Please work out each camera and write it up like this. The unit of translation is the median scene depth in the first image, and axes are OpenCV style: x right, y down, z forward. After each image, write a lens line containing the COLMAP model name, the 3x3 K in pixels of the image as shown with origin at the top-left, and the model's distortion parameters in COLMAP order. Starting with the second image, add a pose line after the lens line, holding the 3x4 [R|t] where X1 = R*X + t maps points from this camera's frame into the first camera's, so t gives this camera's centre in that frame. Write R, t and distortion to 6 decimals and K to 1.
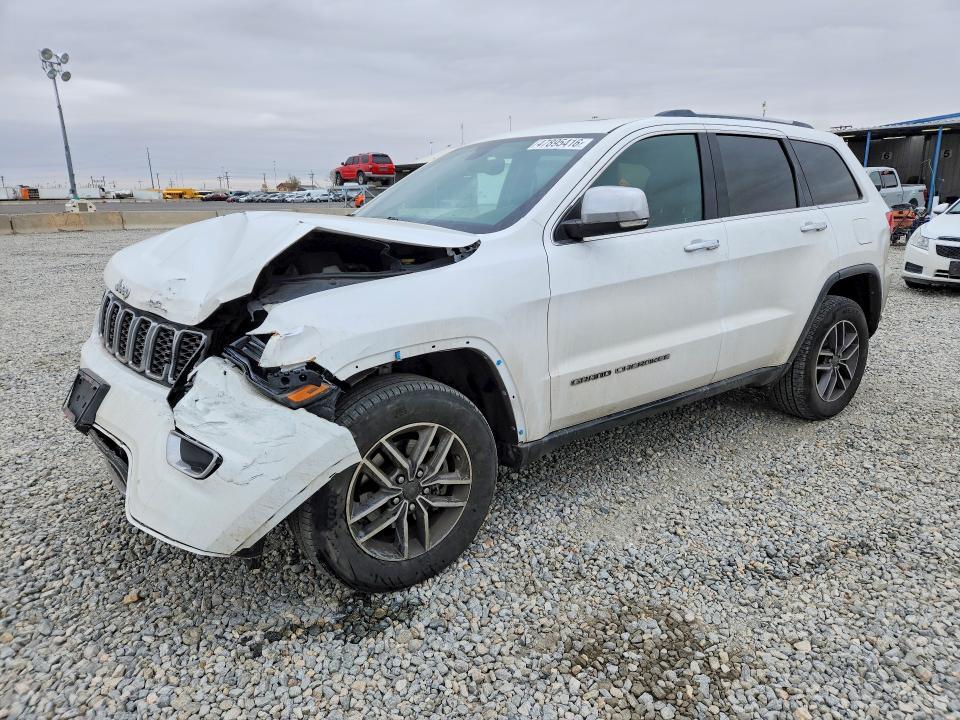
lens RADIAL K [[755.9, 0, 480.0], [0, 755.9, 360.0], [0, 0, 1]] dist [0.013366, 0.009944]
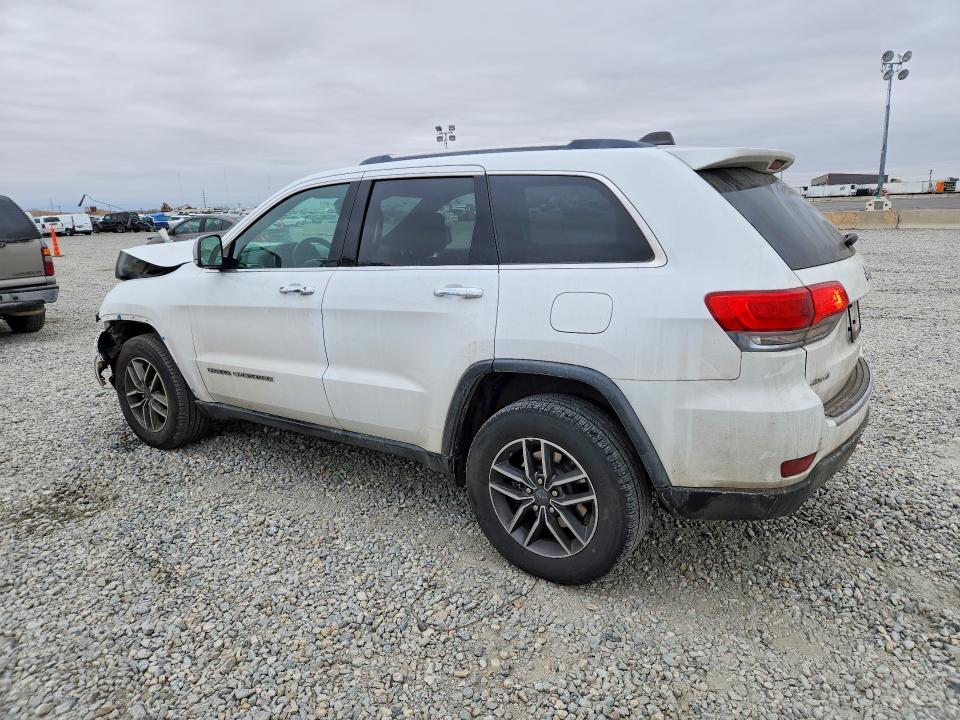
lens RADIAL K [[755.9, 0, 480.0], [0, 755.9, 360.0], [0, 0, 1]] dist [0.013366, 0.009944]
pose [[0.209485, 0.209026, -0.955209, 1.112227], [-0.183137, 0.967985, 0.171659, -0.228312], [0.960509, 0.138974, 0.241058, 0.800555]]
